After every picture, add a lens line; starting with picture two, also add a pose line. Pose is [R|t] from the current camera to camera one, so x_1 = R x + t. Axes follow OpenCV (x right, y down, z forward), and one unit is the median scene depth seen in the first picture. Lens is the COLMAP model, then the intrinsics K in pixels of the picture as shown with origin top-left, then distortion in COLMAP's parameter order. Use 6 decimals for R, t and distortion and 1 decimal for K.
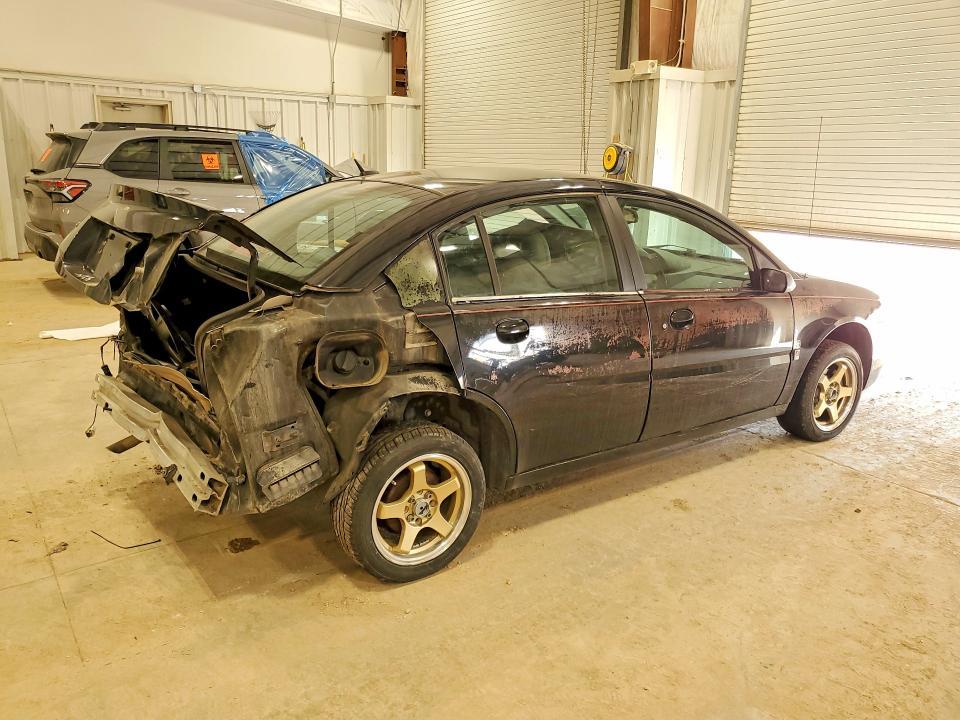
lens RADIAL K [[750.2, 0, 476.4], [0, 750.2, 360.5], [0, 0, 1]] dist [0.010418, 0.003262]
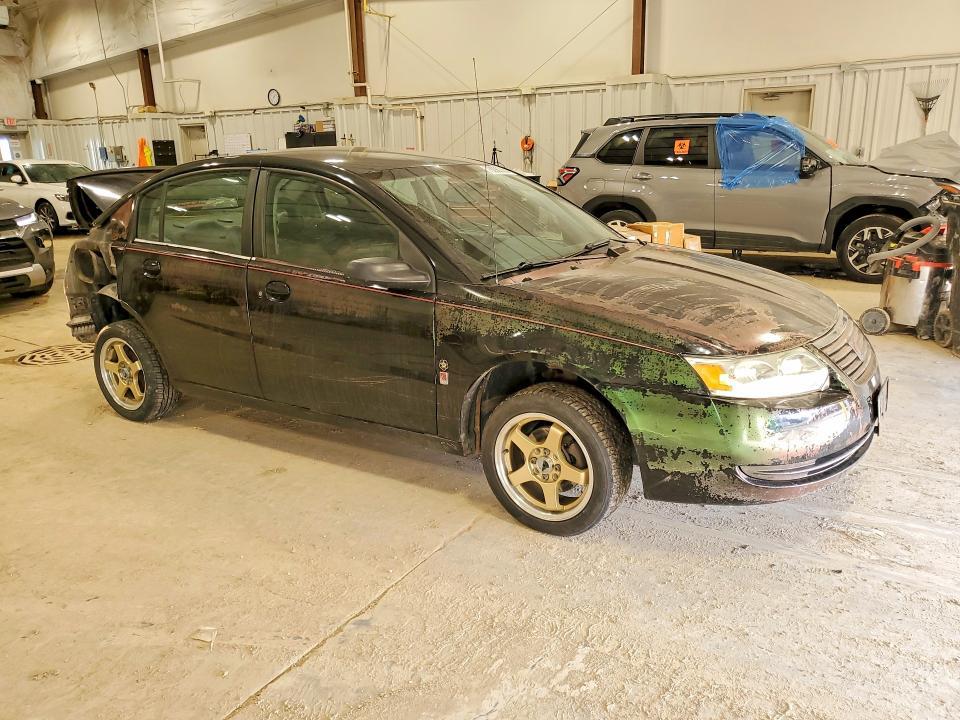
lens RADIAL K [[750.2, 0, 477.6], [0, 750.2, 361.1], [0, 0, 1]] dist [0.010418, 0.003262]
pose [[0.374555, 0.213799, -0.902219, 0.612906], [-0.202705, 0.968396, 0.145328, -0.077682], [0.904776, 0.128450, 0.406056, 0.392513]]
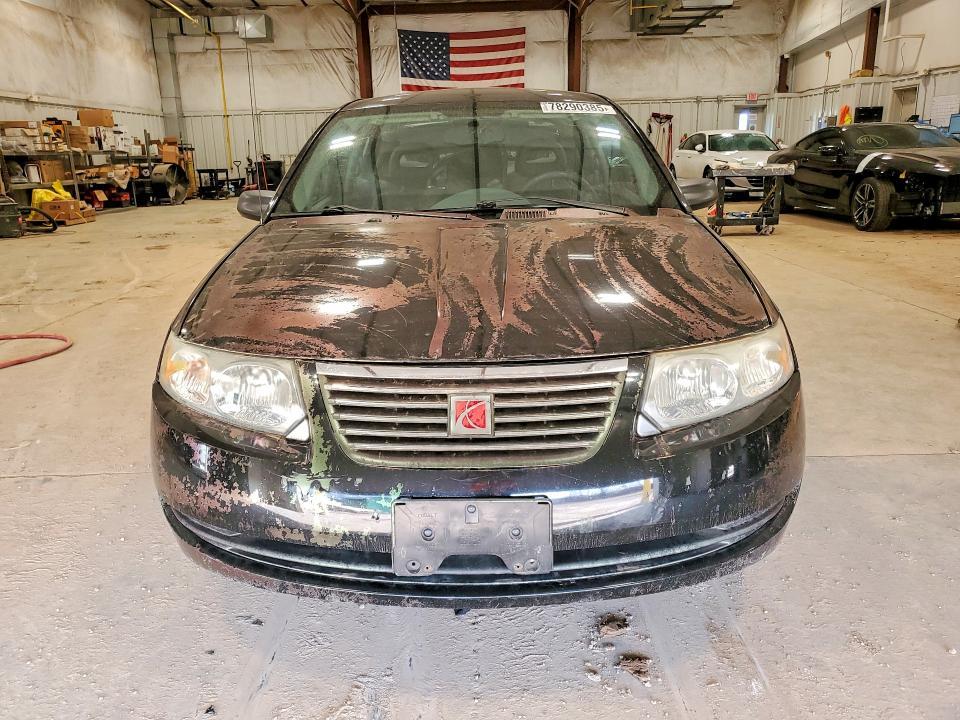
lens RADIAL K [[750.2, 0, 480.0], [0, 750.2, 359.3], [0, 0, 1]] dist [0.010418, 0.003262]
pose [[-0.597821, 0.200012, -0.776276, 0.472679], [-0.193272, 0.903844, 0.381722, -0.158447], [0.777982, 0.378234, -0.501680, 0.853483]]
